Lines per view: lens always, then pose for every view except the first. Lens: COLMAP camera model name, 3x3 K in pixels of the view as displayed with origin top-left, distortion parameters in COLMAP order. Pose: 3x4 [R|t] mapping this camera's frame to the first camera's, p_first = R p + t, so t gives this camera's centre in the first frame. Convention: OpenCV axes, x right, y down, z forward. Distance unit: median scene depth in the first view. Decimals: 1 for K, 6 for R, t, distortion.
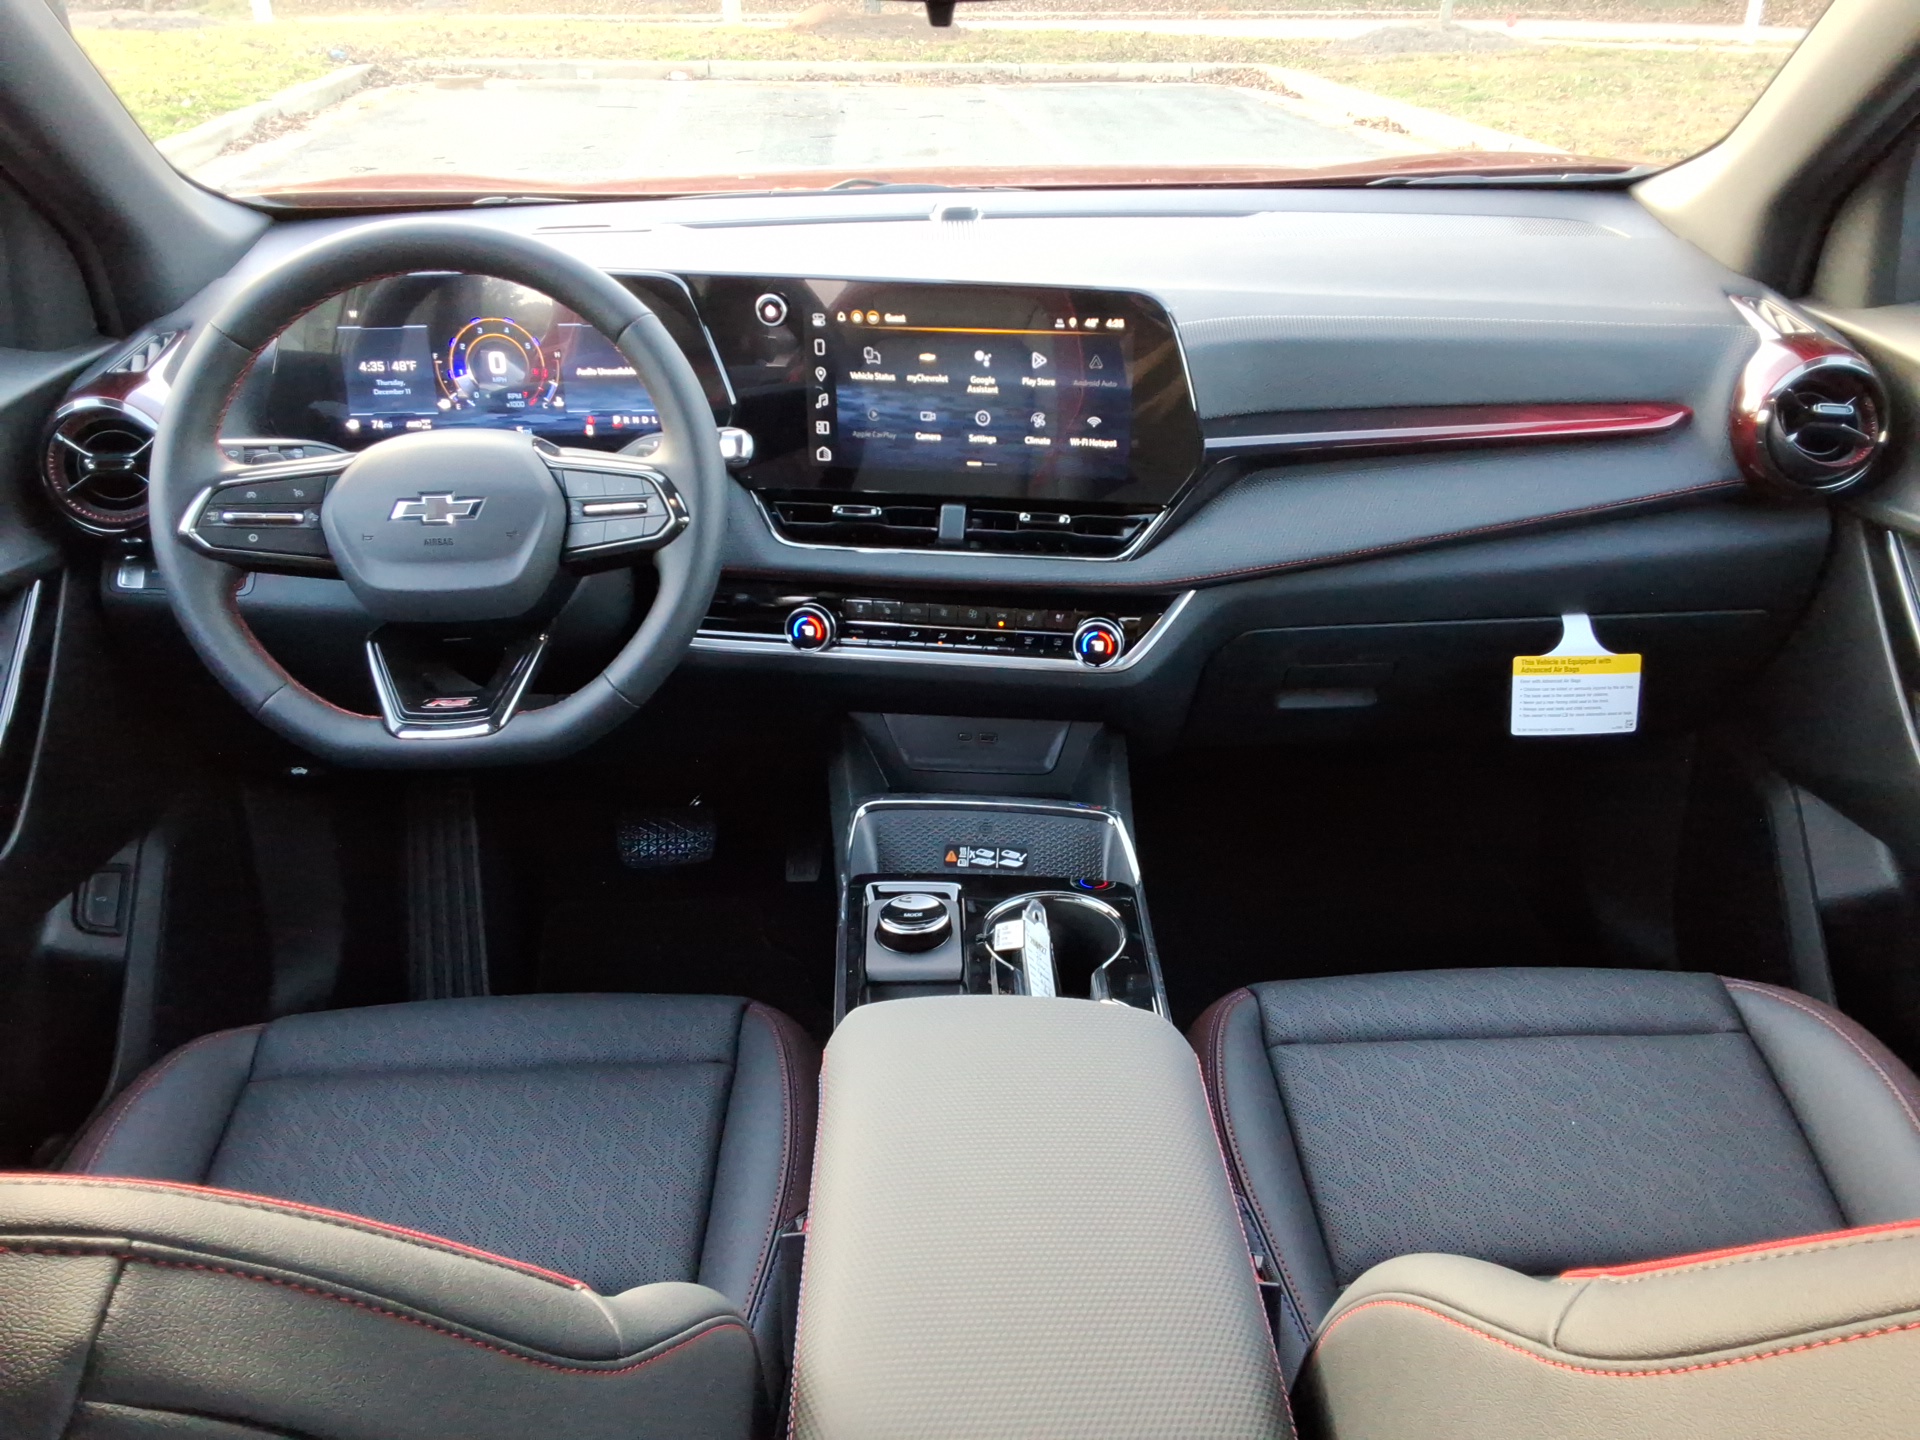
lens RADIAL K [[1528.6, 0, 986.6], [0, 1528.6, 724.1], [0, 0, 1]] dist [0.135010, -0.229866]
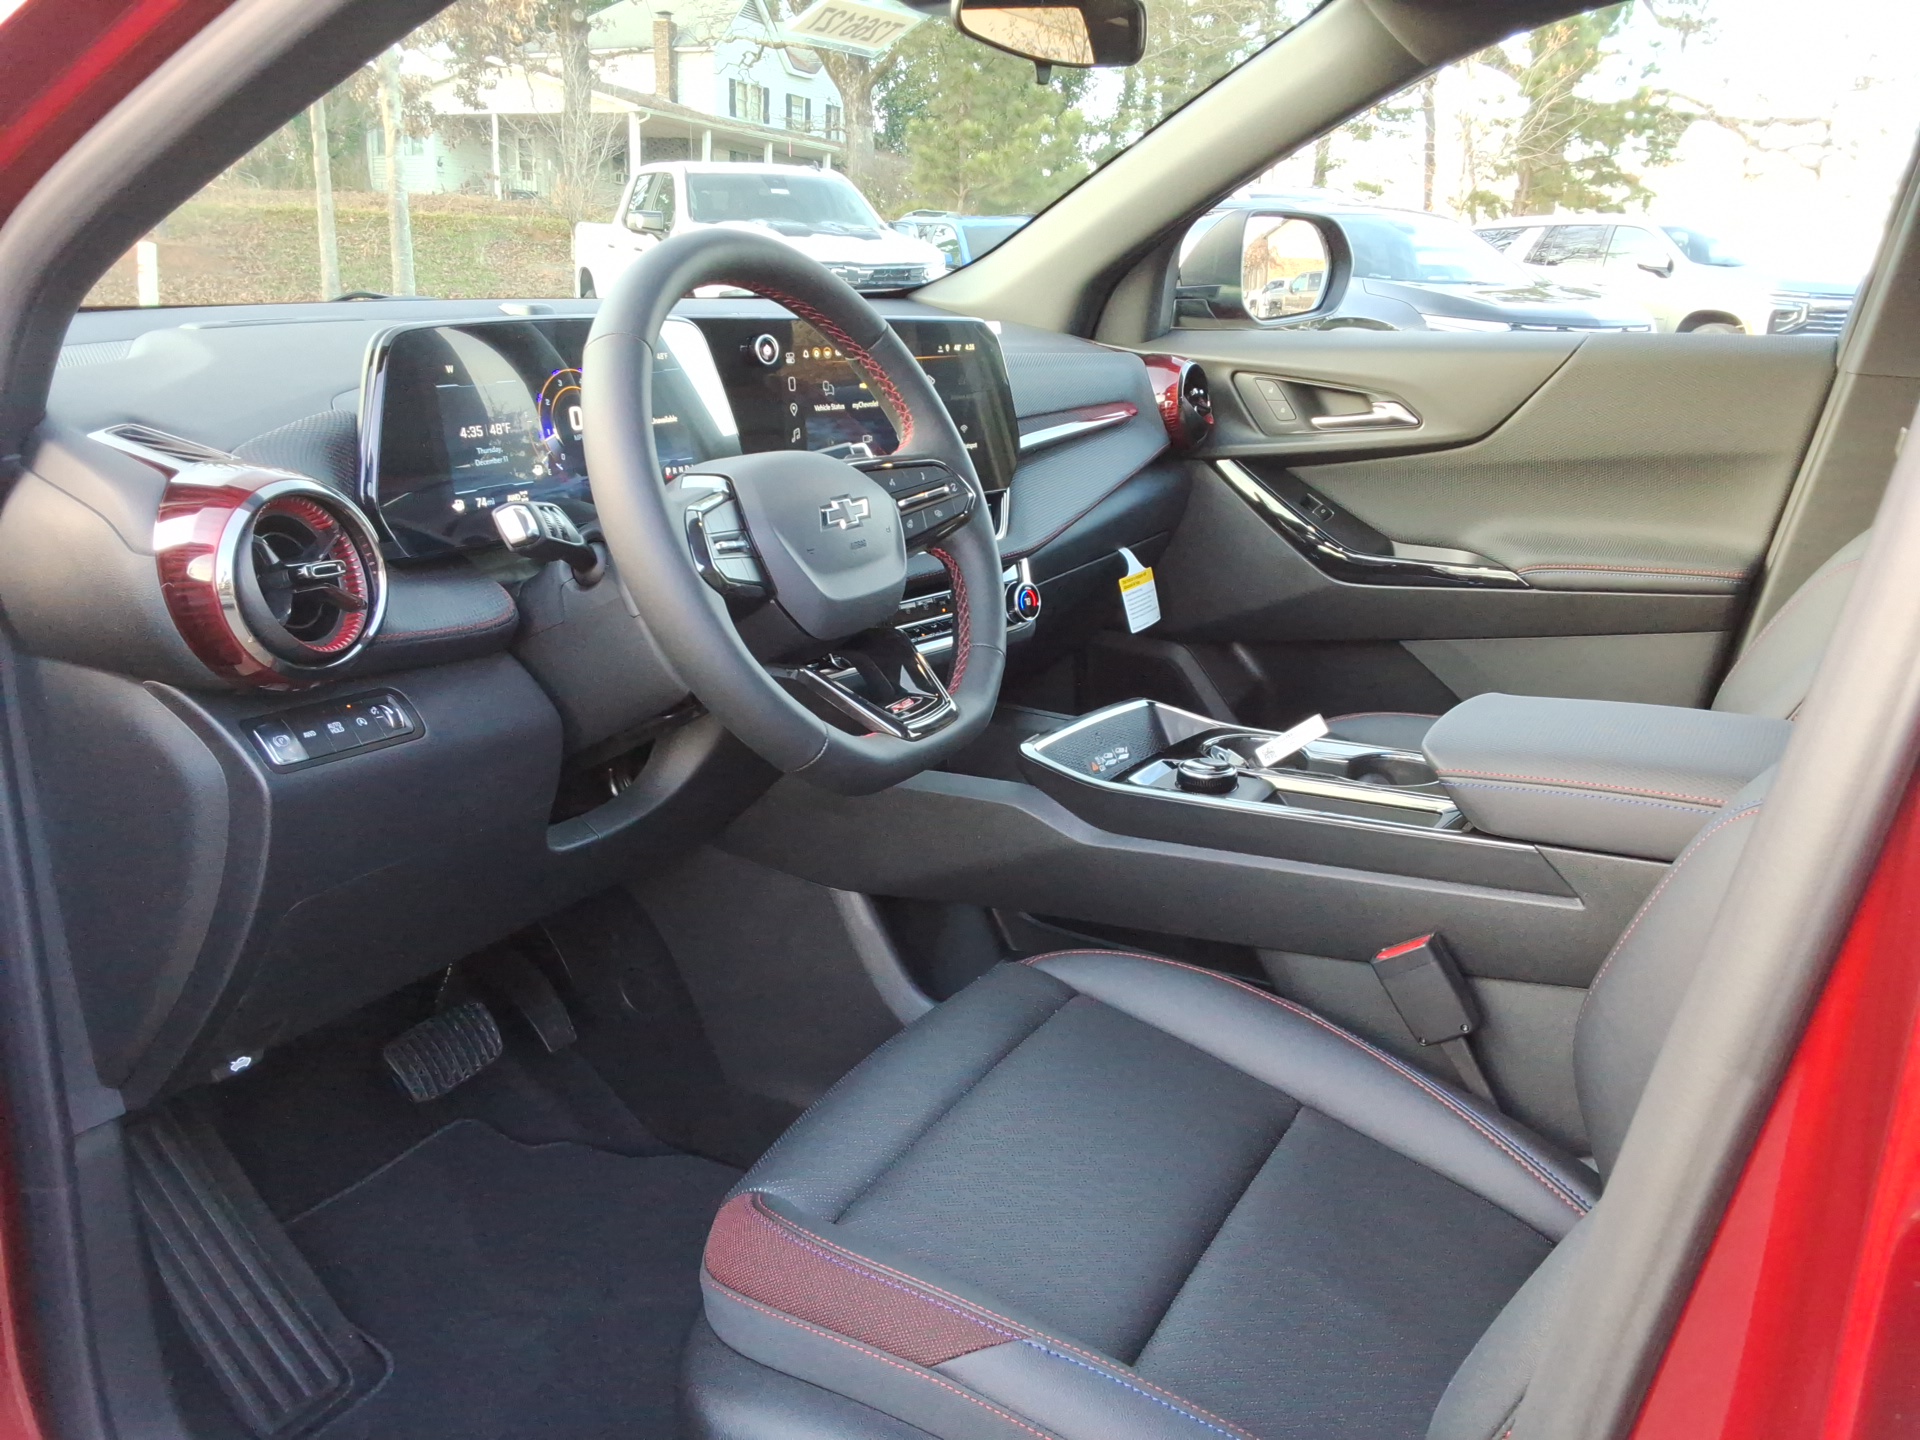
lens RADIAL K [[1528.6, 0, 986.6], [0, 1528.6, 724.1], [0, 0, 1]] dist [0.135010, -0.229866]
pose [[0.501826, -0.229000, 0.834104, -0.973886], [0.368814, 0.928912, 0.033138, -0.013252], [-0.782398, 0.291000, 0.550611, 0.379633]]
